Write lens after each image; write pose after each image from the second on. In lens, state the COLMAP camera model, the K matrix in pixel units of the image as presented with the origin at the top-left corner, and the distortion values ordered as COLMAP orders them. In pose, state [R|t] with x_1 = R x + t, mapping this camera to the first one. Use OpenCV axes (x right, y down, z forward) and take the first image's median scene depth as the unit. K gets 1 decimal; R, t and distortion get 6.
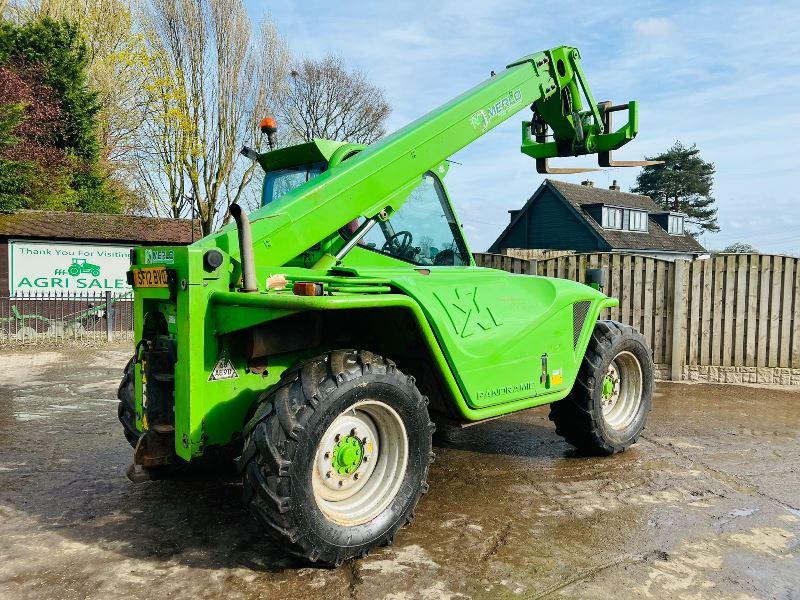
lens RADIAL K [[613.5, 0, 400.0], [0, 613.5, 300.0], [0, 0, 1]] dist [0.016548, -0.000735]
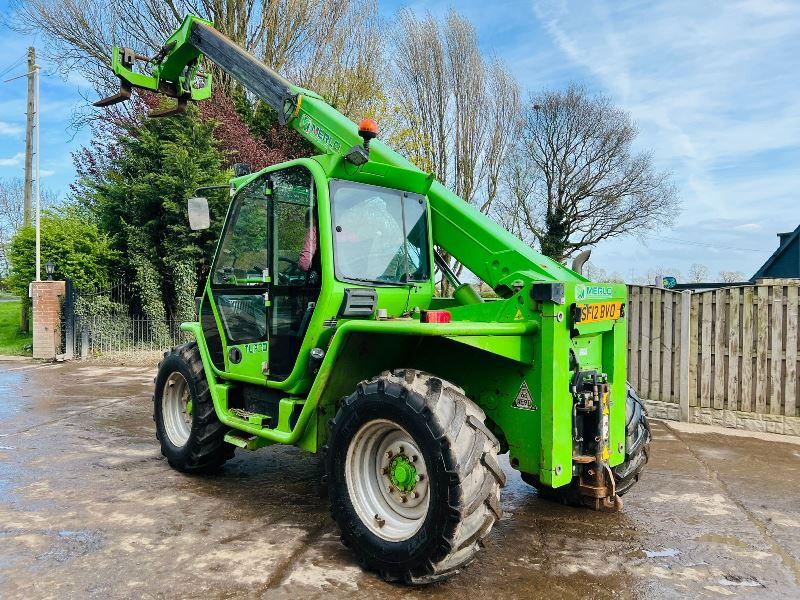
lens RADIAL K [[613.5, 0, 400.0], [0, 613.5, 300.0], [0, 0, 1]] dist [0.016548, -0.000735]
pose [[0.911992, 0.010047, -0.410085, 0.211381], [-0.030902, 0.998542, -0.044257, -0.002235], [0.409042, 0.053035, 0.910973, 0.026747]]
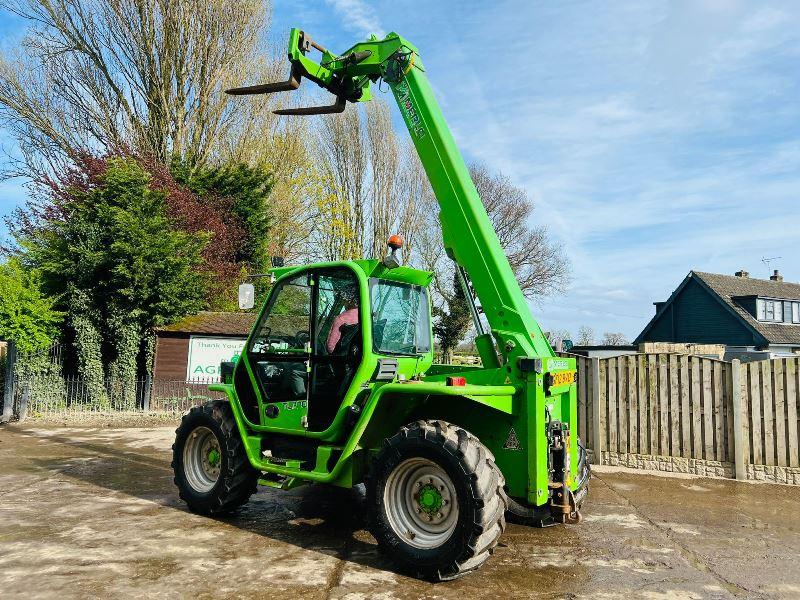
lens RADIAL K [[613.5, 0, 400.0], [0, 613.5, 300.0], [0, 0, 1]] dist [0.016548, -0.000735]
pose [[0.965946, -0.010613, -0.258526, 0.169452], [-0.027139, 0.989492, -0.142020, -0.002513], [0.257317, 0.144200, 0.955507, -0.165322]]
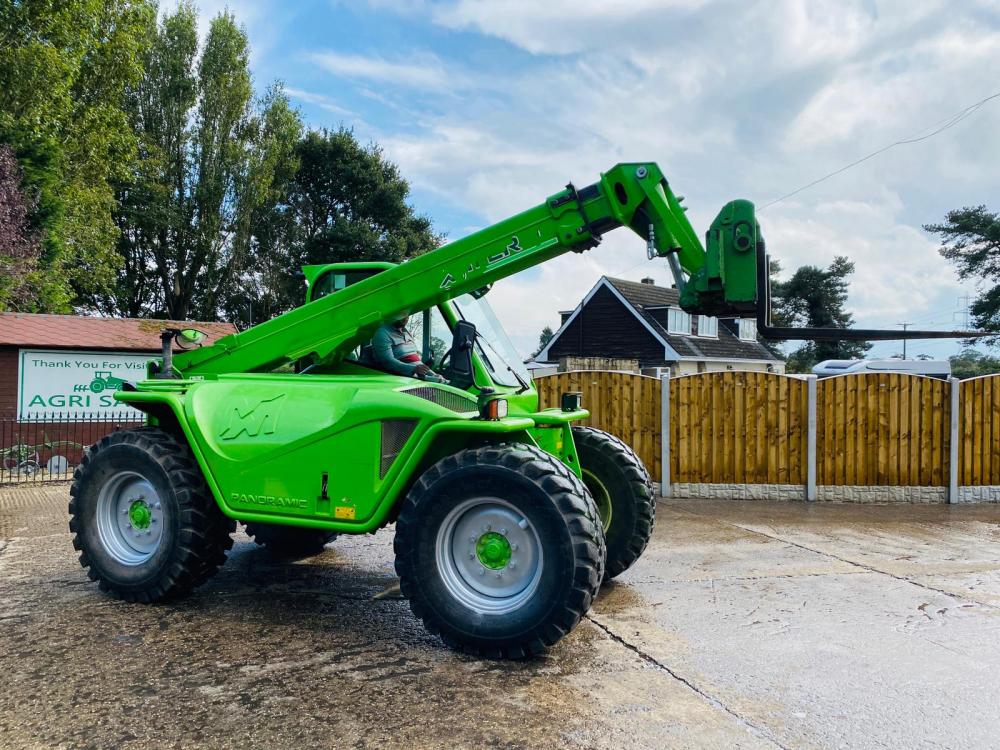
lens RADIAL K [[769.4, 0, 498.0], [0, 769.4, 370.5], [0, 0, 1]] dist [0.017442, -0.004831]
pose [[0.991257, 0.002288, 0.131924, -0.202943], [0.005525, 0.998253, -0.058828, -0.007485], [-0.131828, 0.059042, 0.989513, -0.152296]]
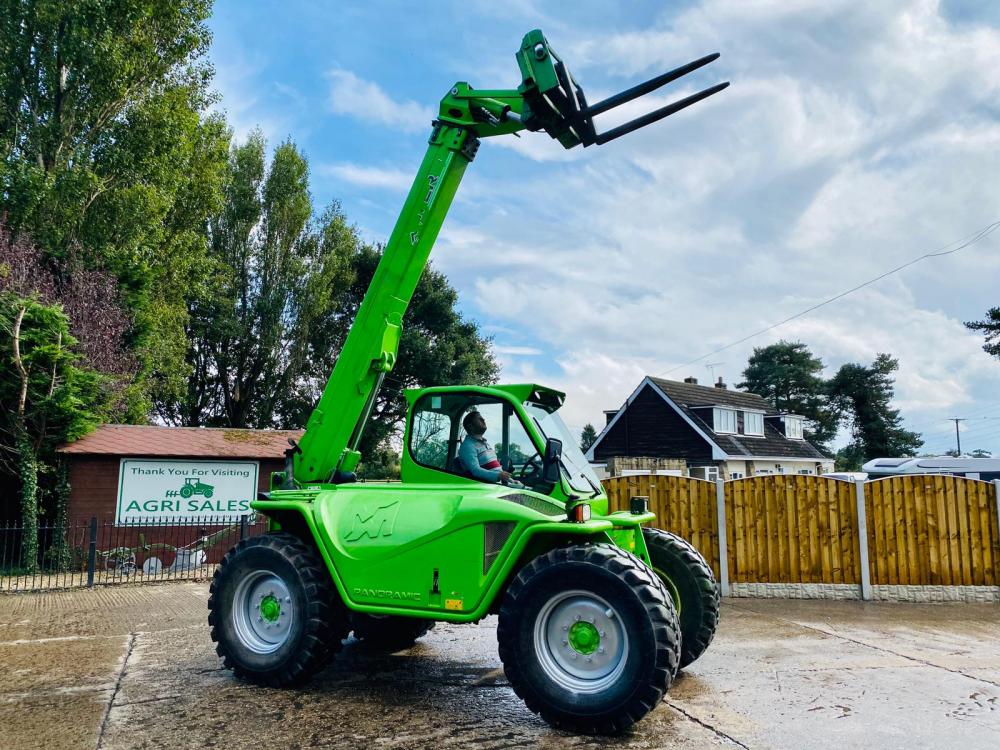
lens RADIAL K [[771.6, 0, 500.5], [0, 771.6, 362.2], [0, 0, 1]] dist [0.017695, -0.002559]
pose [[0.996506, 0.005605, 0.083335, -0.258774], [0.010859, 0.980583, -0.195803, -0.010950], [-0.082814, 0.196023, 0.977096, -0.269212]]
